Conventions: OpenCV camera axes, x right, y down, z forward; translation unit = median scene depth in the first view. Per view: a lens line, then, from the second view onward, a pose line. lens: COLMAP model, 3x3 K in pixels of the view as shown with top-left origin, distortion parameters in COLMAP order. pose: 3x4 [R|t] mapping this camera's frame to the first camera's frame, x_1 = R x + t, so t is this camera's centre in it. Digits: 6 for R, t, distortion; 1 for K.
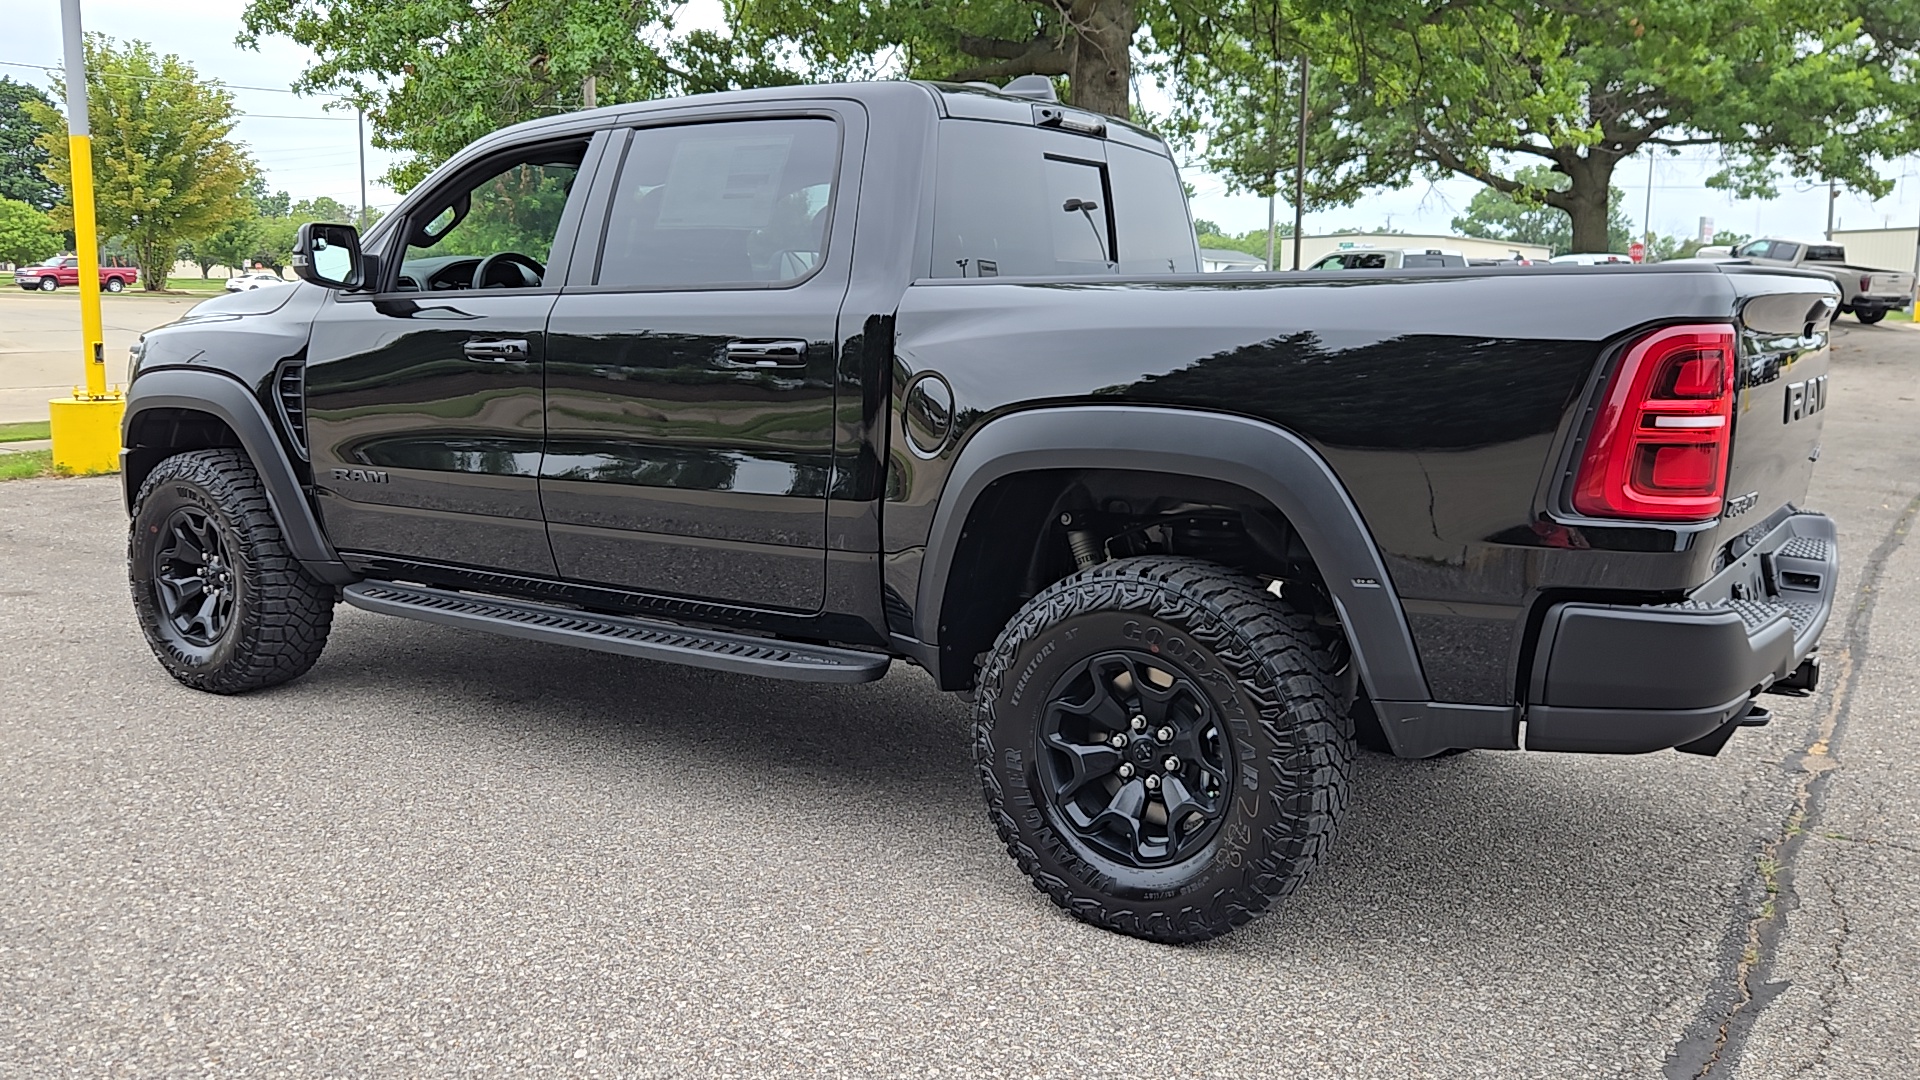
lens RADIAL K [[1602.9, 0, 951.2], [0, 1602.9, 530.8], [0, 0, 1]] dist [0.014851, -0.007149]
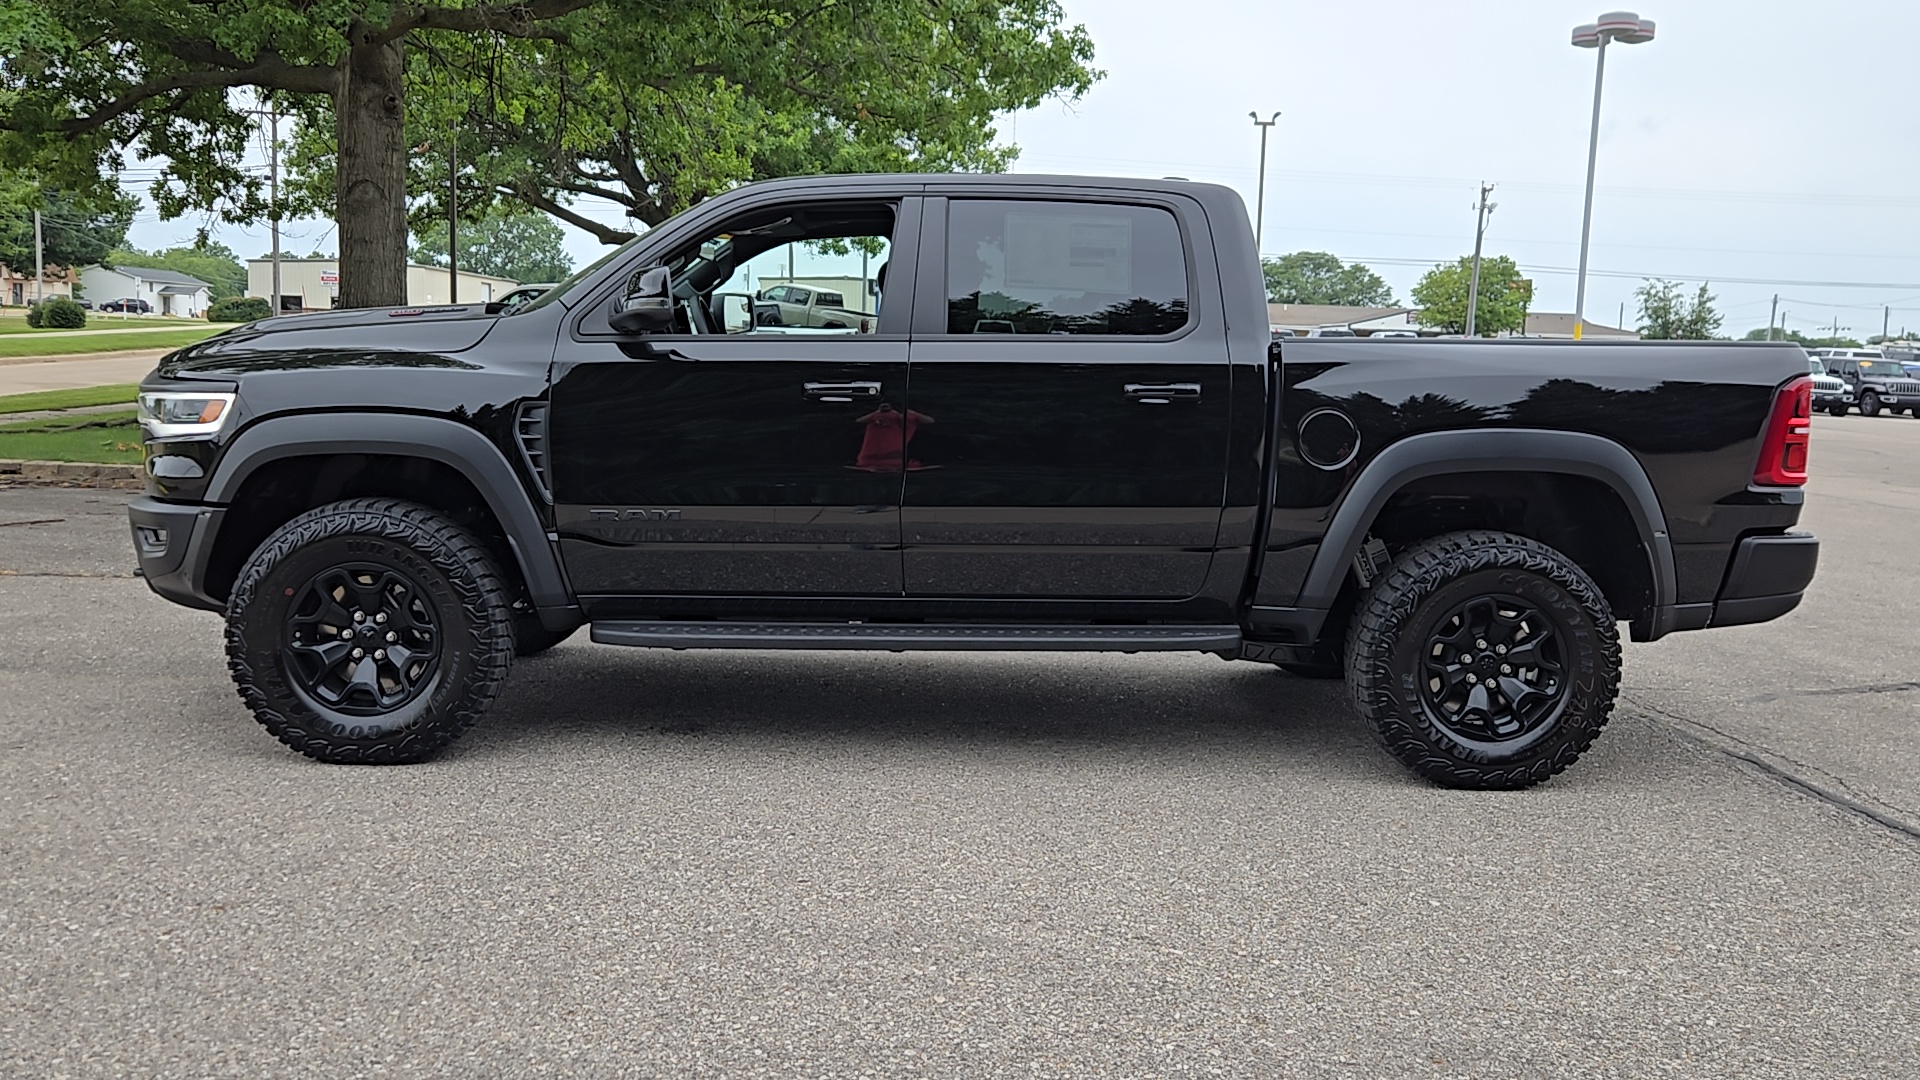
lens RADIAL K [[1602.9, 0, 951.2], [0, 1602.9, 530.8], [0, 0, 1]] dist [0.014851, -0.007149]
pose [[0.800339, -0.055395, 0.596983, -0.778634], [0.066137, 0.997803, 0.003922, -0.014763], [-0.595888, 0.036344, 0.802245, 0.073667]]
